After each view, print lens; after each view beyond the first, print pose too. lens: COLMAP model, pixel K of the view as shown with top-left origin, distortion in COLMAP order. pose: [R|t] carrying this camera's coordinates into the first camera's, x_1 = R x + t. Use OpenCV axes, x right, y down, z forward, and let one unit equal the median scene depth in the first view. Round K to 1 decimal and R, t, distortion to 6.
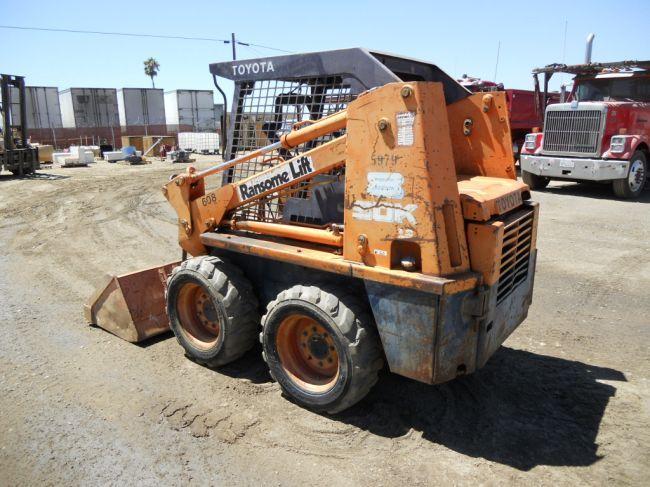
lens RADIAL K [[494.1, 0, 323.8], [0, 494.1, 239.3], [0, 0, 1]] dist [-0.050926, -0.006450]
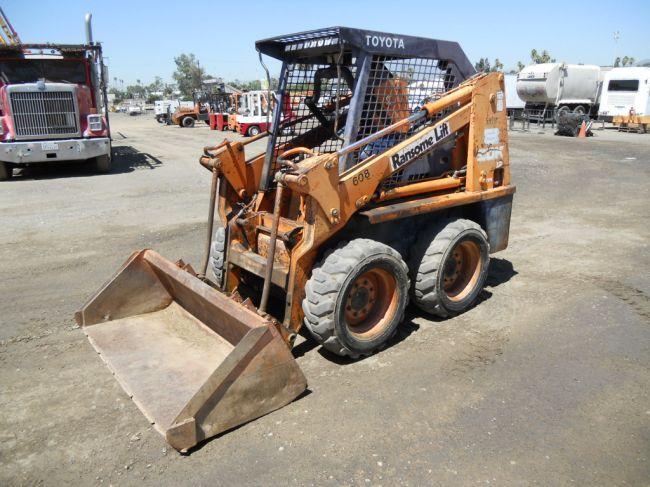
lens RADIAL K [[494.1, 0, 326.2], [0, 494.1, 244.8], [0, 0, 1]] dist [-0.050926, -0.006450]
pose [[0.230295, -0.265420, 0.936224, -1.287824], [0.226497, 0.950282, 0.213691, -0.193670], [-0.946395, 0.162840, 0.278962, 0.917925]]
